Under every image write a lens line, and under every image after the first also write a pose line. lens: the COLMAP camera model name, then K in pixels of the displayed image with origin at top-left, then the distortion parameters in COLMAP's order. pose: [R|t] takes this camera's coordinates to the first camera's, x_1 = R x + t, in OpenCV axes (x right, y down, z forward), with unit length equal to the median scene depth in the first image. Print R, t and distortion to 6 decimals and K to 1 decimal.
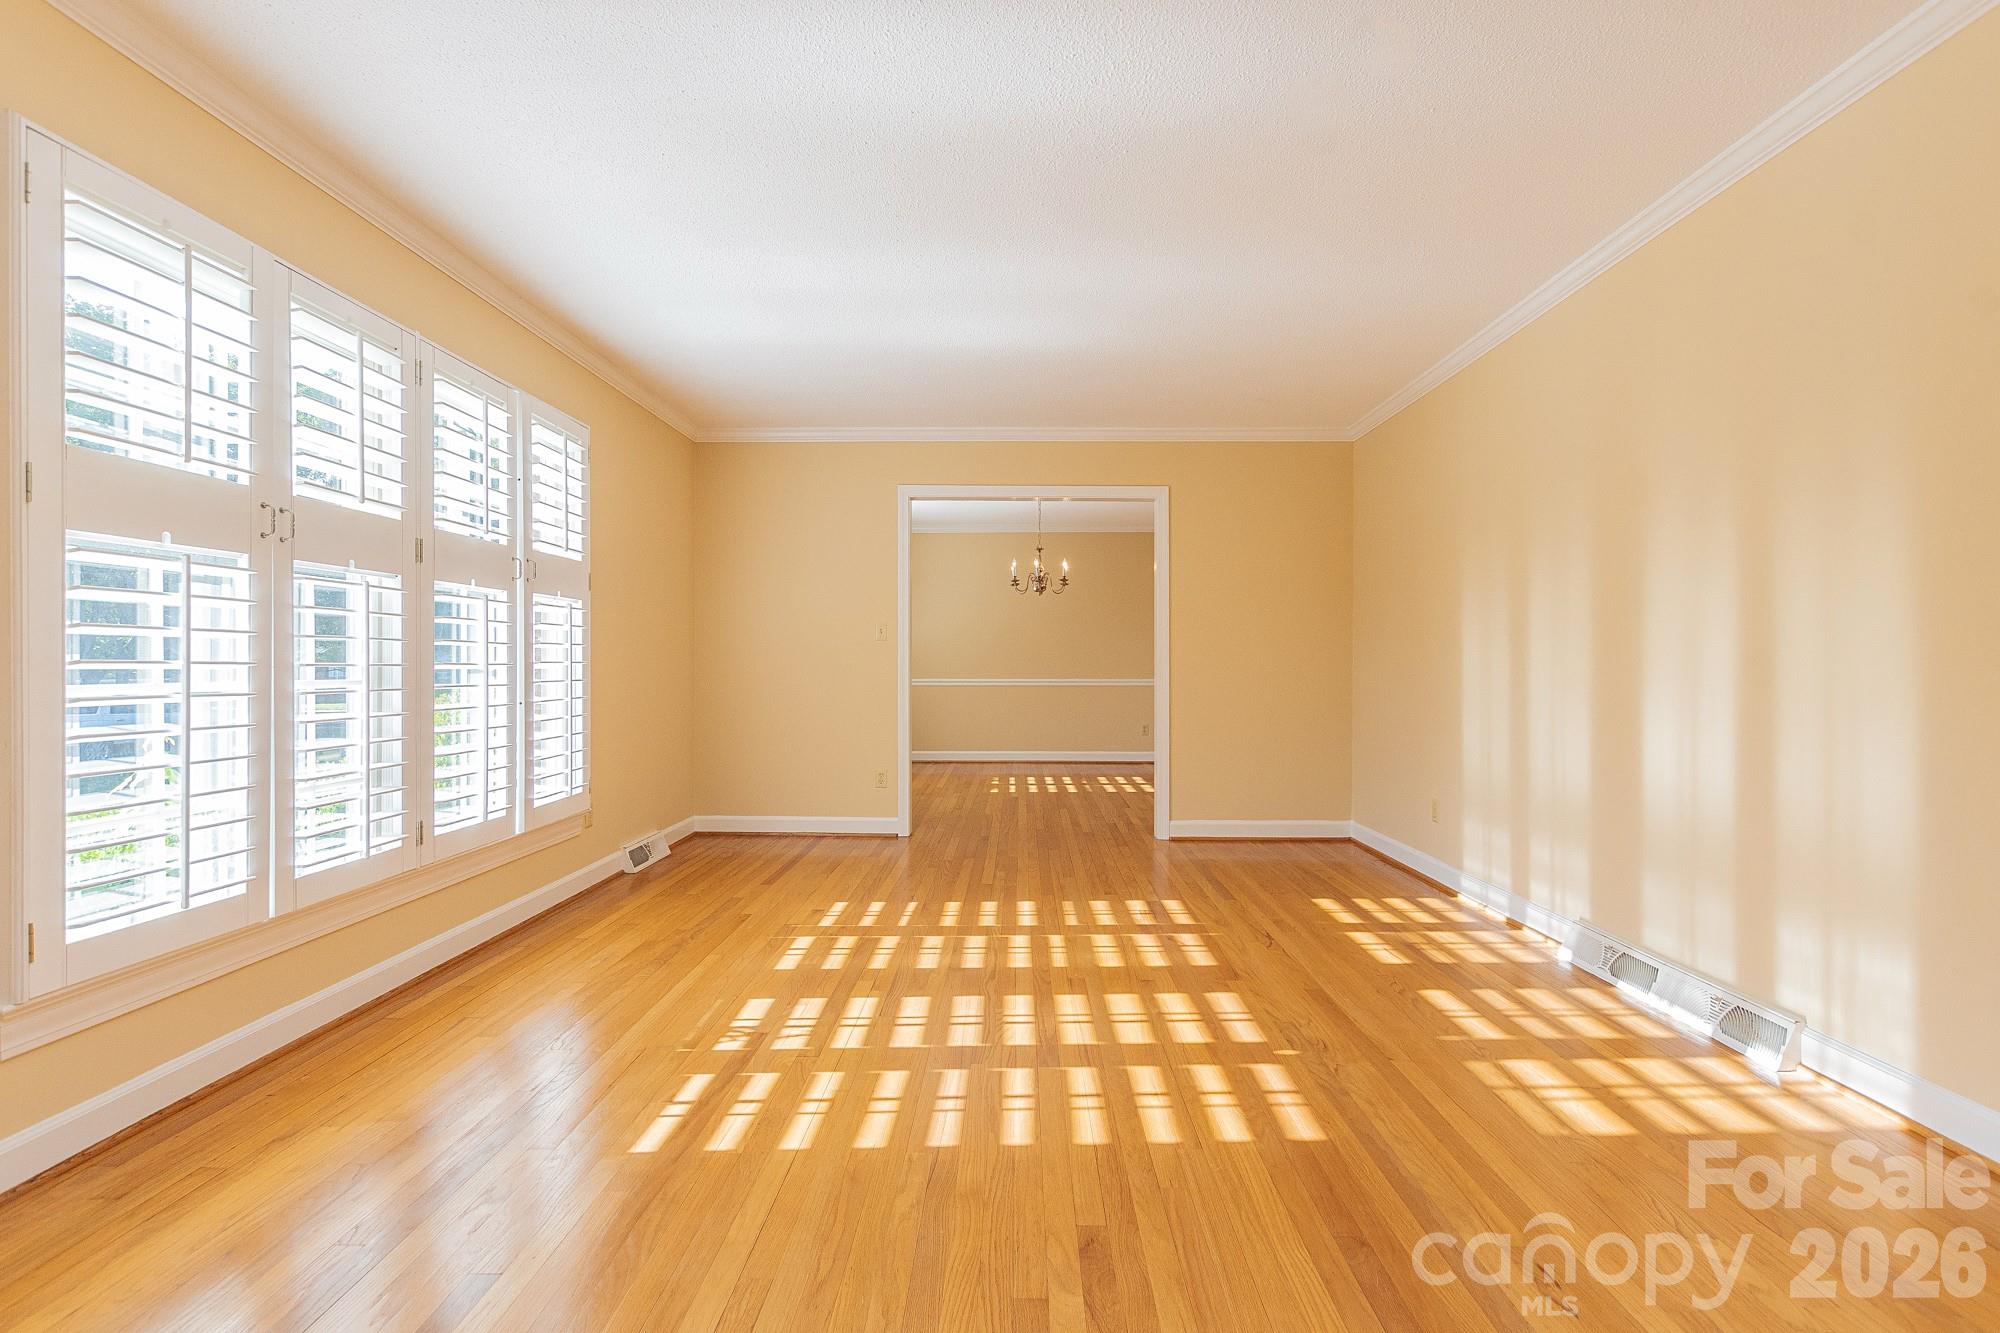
lens RADIAL K [[889.5, 0, 995.4], [0, 889.5, 663.4], [0, 0, 1]] dist [-0.002024, -0.000709]
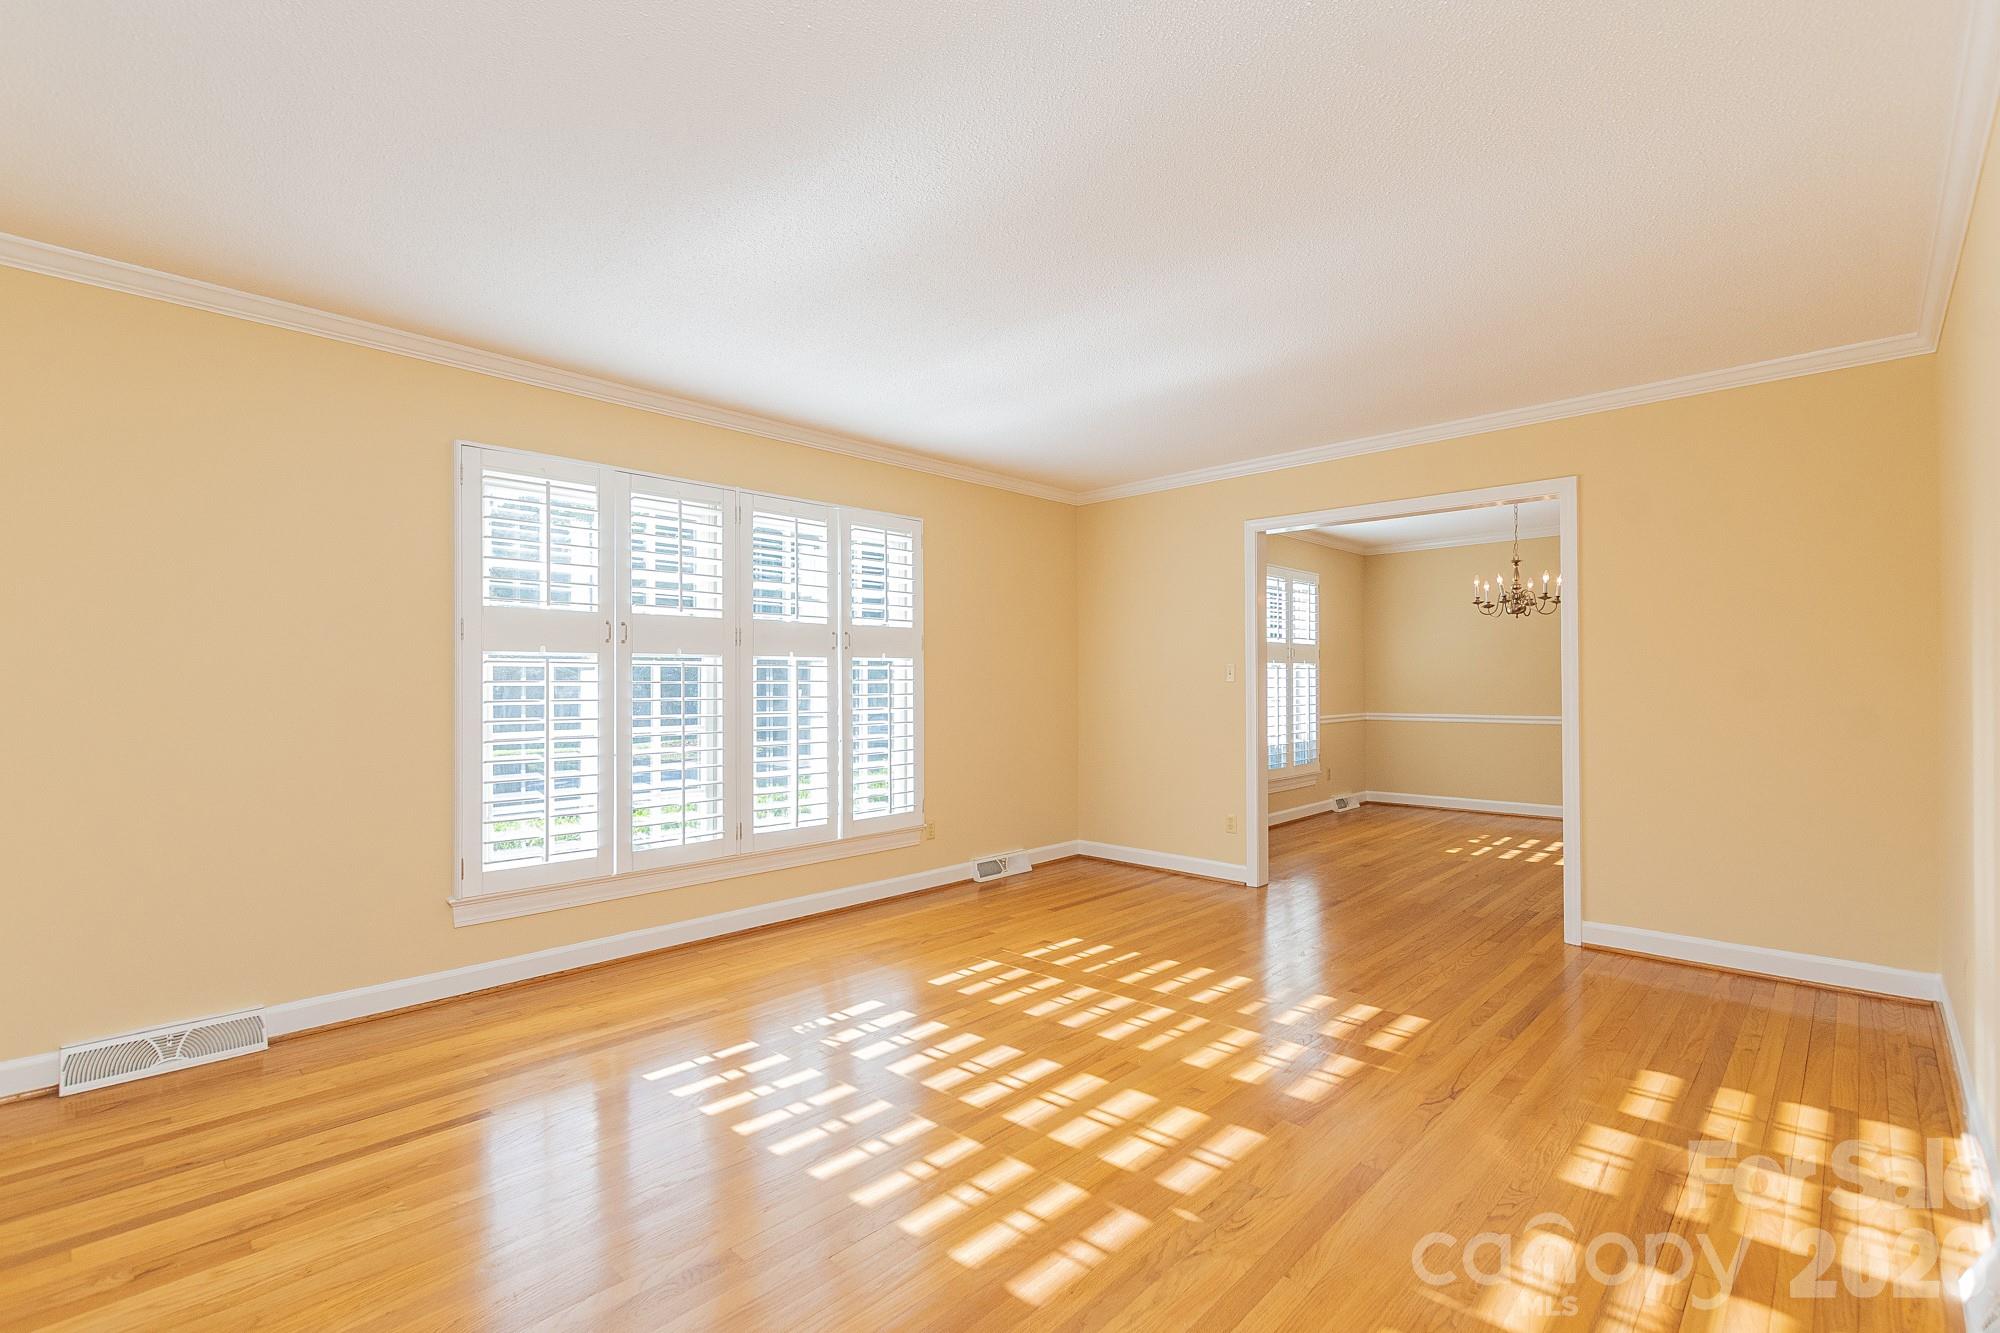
lens RADIAL K [[865.9, 0, 989.0], [0, 865.9, 675.6], [0, 0, 1]] dist [0.001968, -0.000308]
pose [[0.736990, -0.010256, -0.675826, 0.573985], [0.004690, 0.999938, -0.010060, -0.044190], [0.675887, 0.004245, 0.736993, 0.215601]]
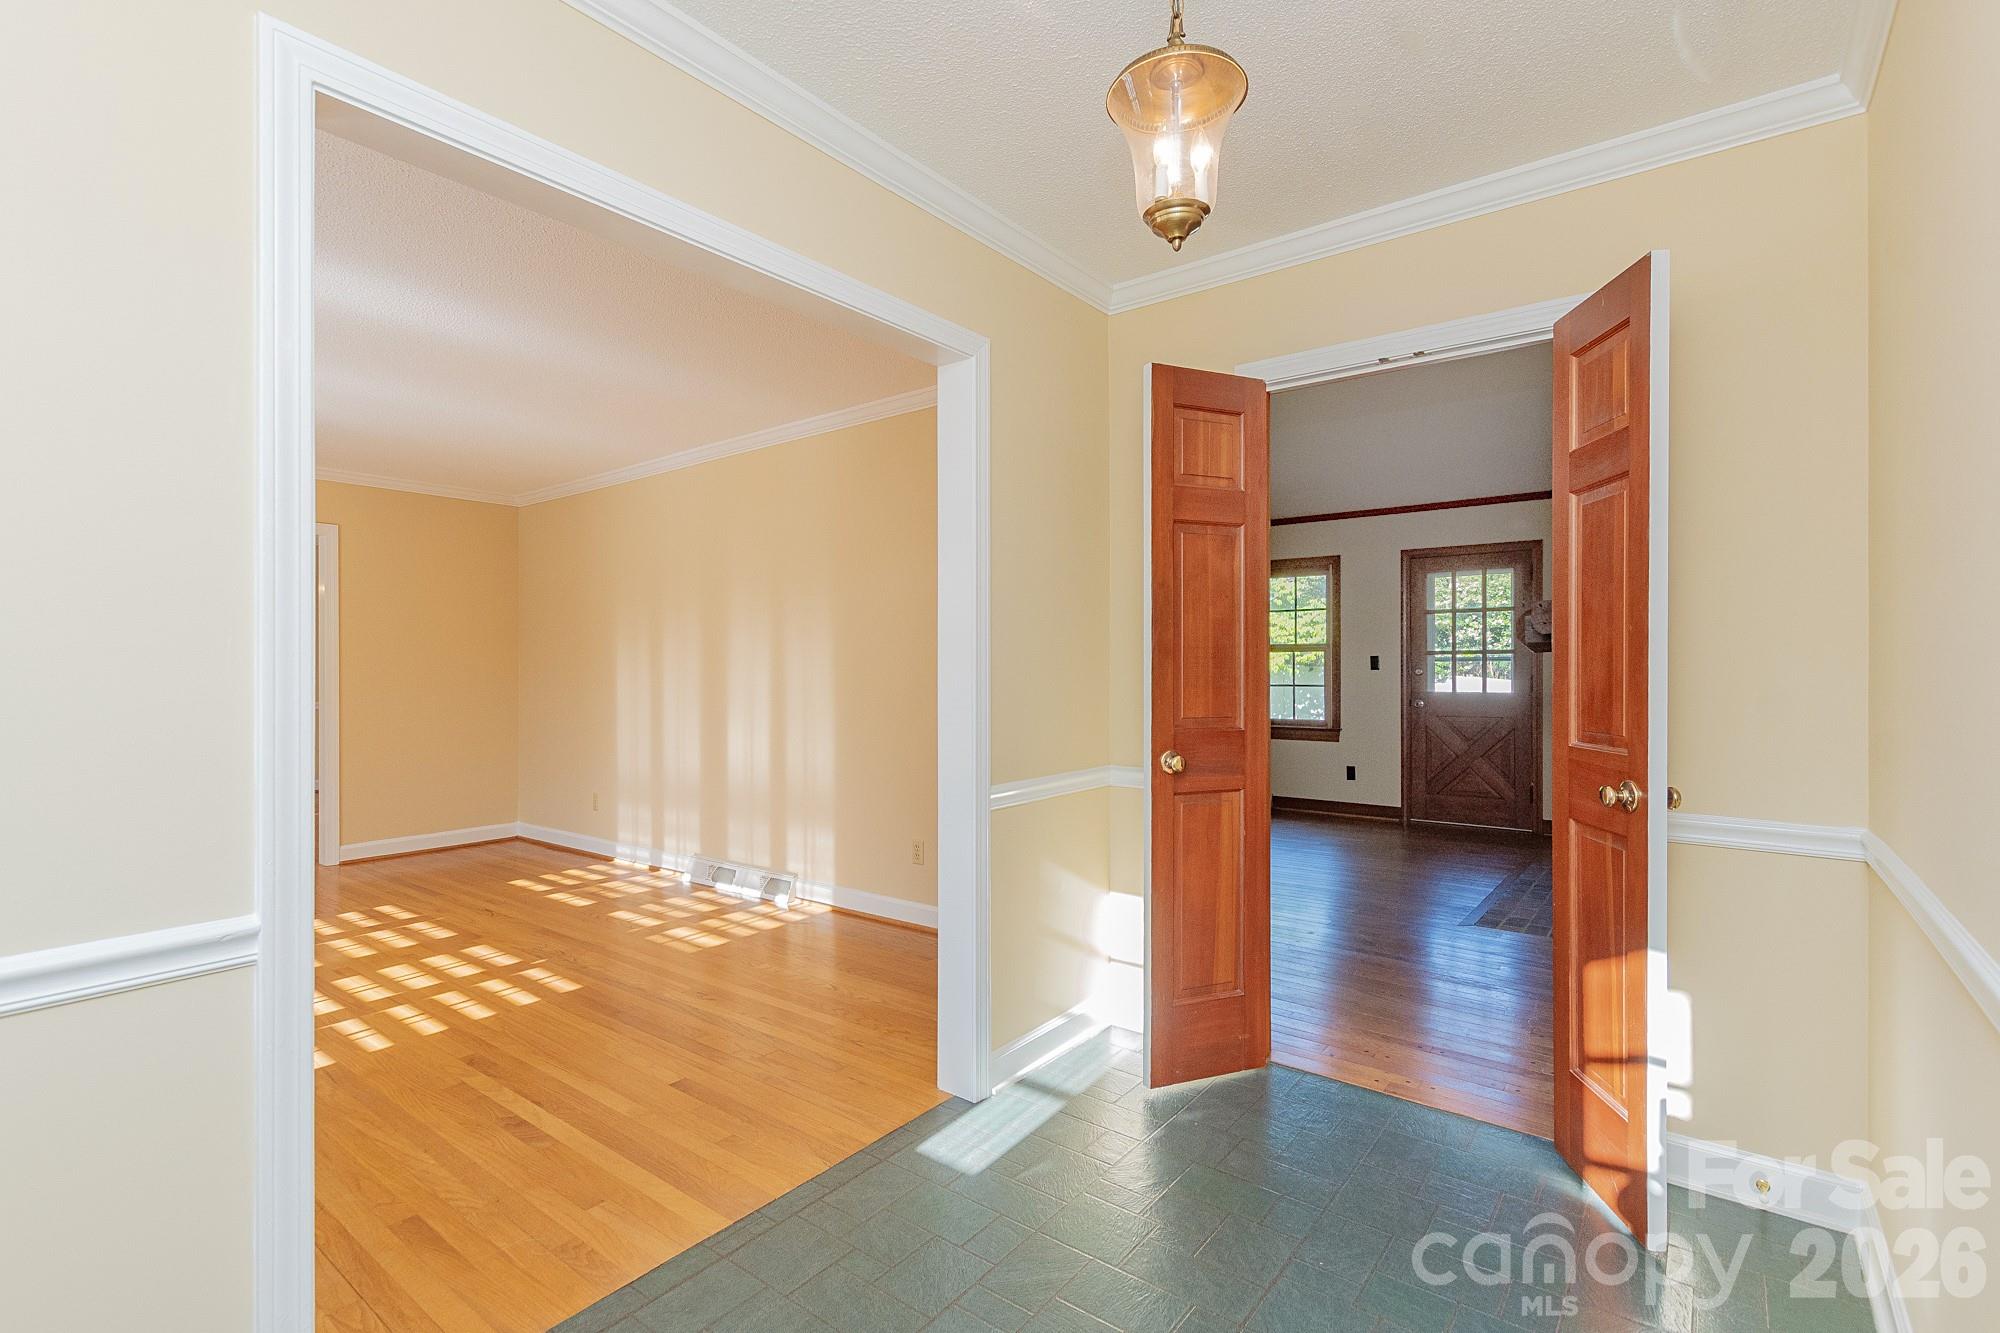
lens RADIAL K [[889.5, 0, 995.4], [0, 889.5, 663.4], [0, 0, 1]] dist [-0.002024, -0.000709]
pose [[0.589415, 0.002408, 0.807827, -0.349758], [0.003778, 0.999976, -0.005738, -0.052374], [-0.807822, 0.006434, 0.589392, -0.427096]]
